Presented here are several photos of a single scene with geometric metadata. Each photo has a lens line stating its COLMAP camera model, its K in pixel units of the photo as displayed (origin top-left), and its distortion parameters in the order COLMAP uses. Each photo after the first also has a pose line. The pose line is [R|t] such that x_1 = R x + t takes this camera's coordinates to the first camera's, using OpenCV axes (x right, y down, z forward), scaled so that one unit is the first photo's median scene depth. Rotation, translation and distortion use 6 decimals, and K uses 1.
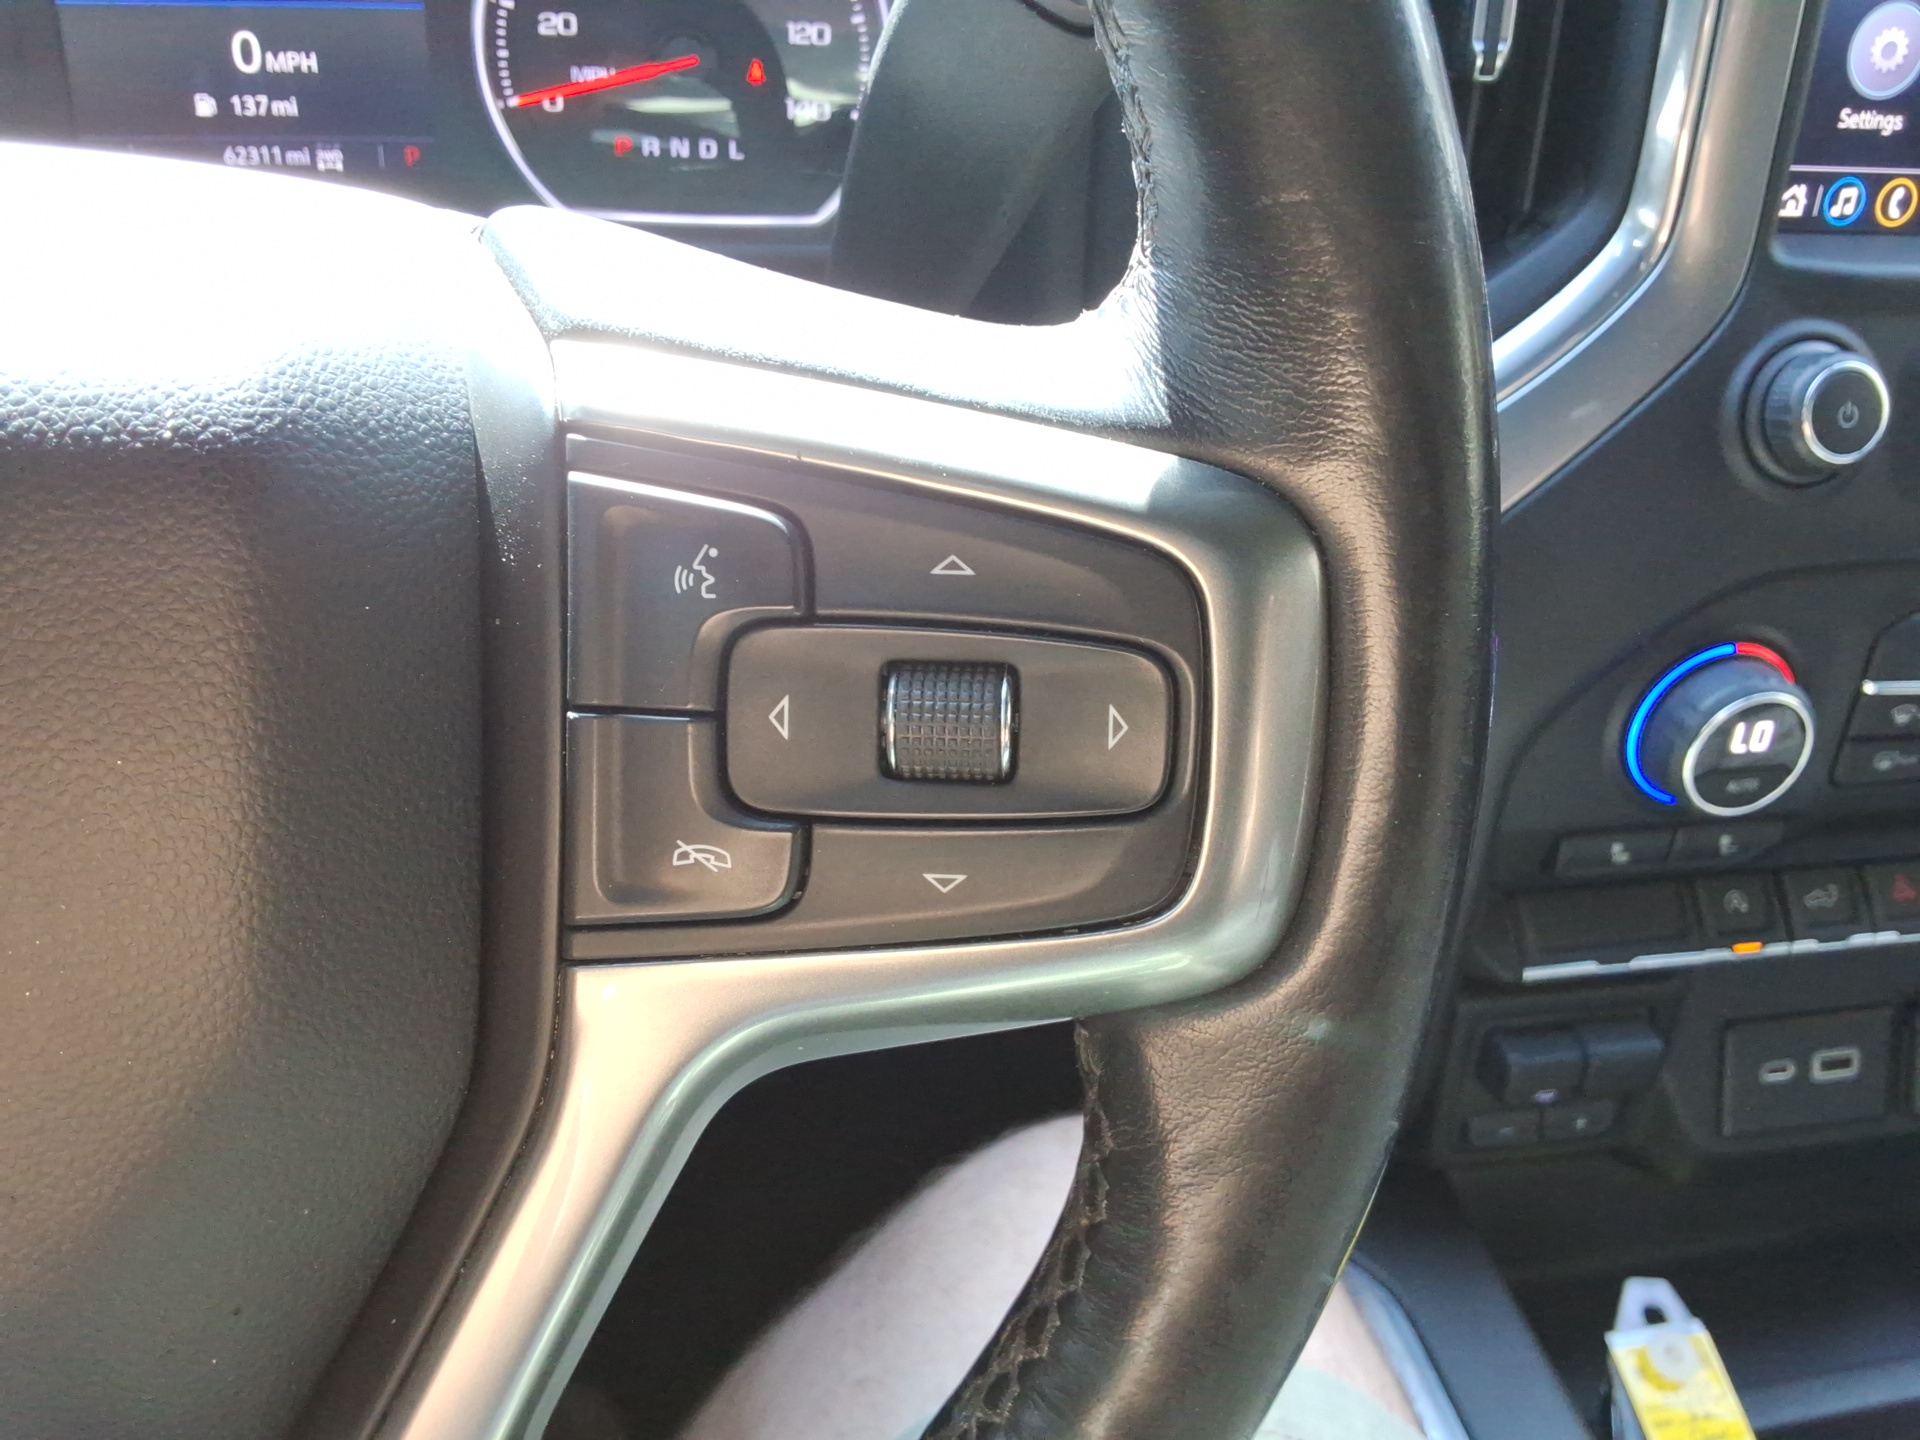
lens RADIAL K [[1560.8, 0, 957.7], [0, 1560.8, 723.1], [0, 0, 1]] dist [0.107736, -0.162460]
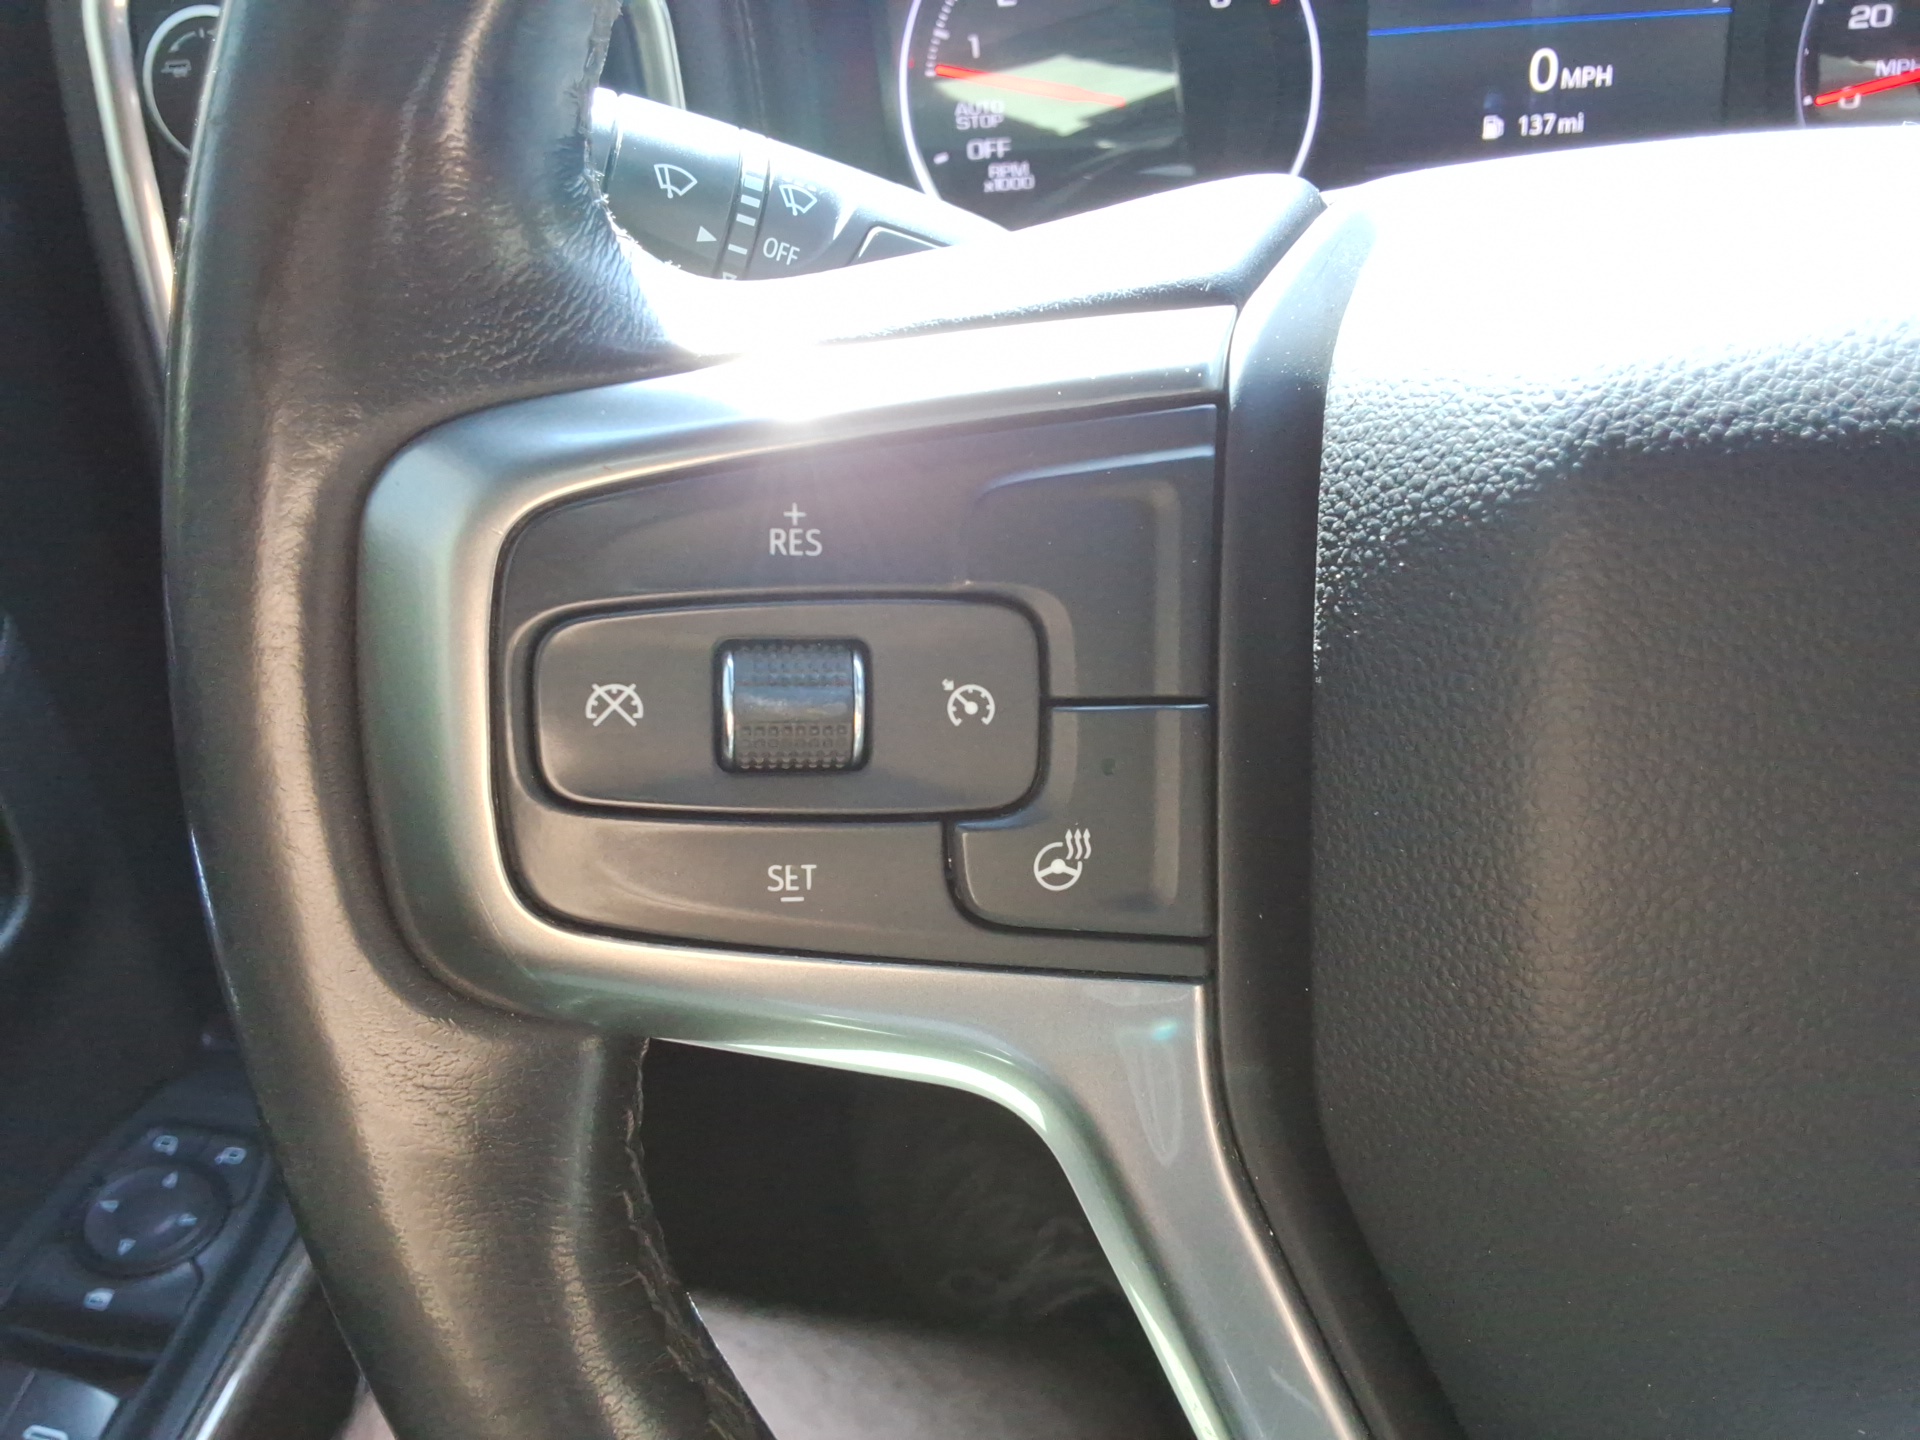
lens RADIAL K [[1560.8, 0, 960.9], [0, 1560.8, 724.0], [0, 0, 1]] dist [0.107736, -0.162460]
pose [[0.940019, 0.040883, -0.338663, -0.433165], [-0.046049, 0.998913, -0.007229, 0.011675], [0.337999, 0.022391, 0.940880, -0.053921]]
